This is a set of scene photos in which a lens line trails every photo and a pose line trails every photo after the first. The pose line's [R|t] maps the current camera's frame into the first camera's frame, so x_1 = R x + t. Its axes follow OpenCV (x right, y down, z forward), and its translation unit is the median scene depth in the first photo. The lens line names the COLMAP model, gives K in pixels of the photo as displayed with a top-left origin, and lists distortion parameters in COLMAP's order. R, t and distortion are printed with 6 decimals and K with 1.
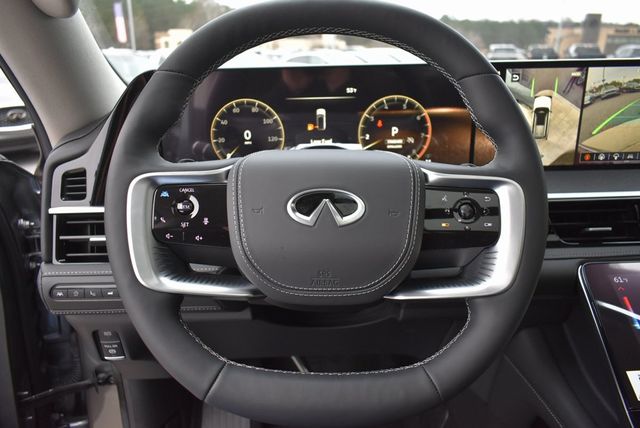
lens RADIAL K [[498.1, 0, 320.8], [0, 498.1, 215.4], [0, 0, 1]] dist [0.003398, 0.009873]
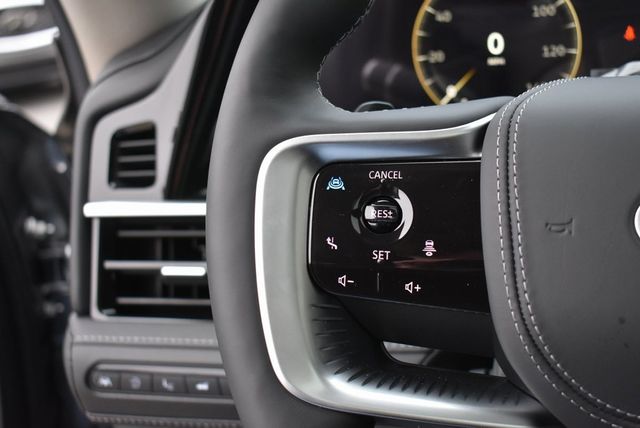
lens RADIAL K [[954.3, 0, 319.7], [0, 954.3, 213.2], [0, 0, 1]] dist [0.014140, 0.000000]
pose [[0.971970, 0.015616, -0.234585, -0.103229], [-0.012204, 0.999798, 0.015991, -0.024187], [0.234788, -0.012680, 0.971964, 0.145059]]
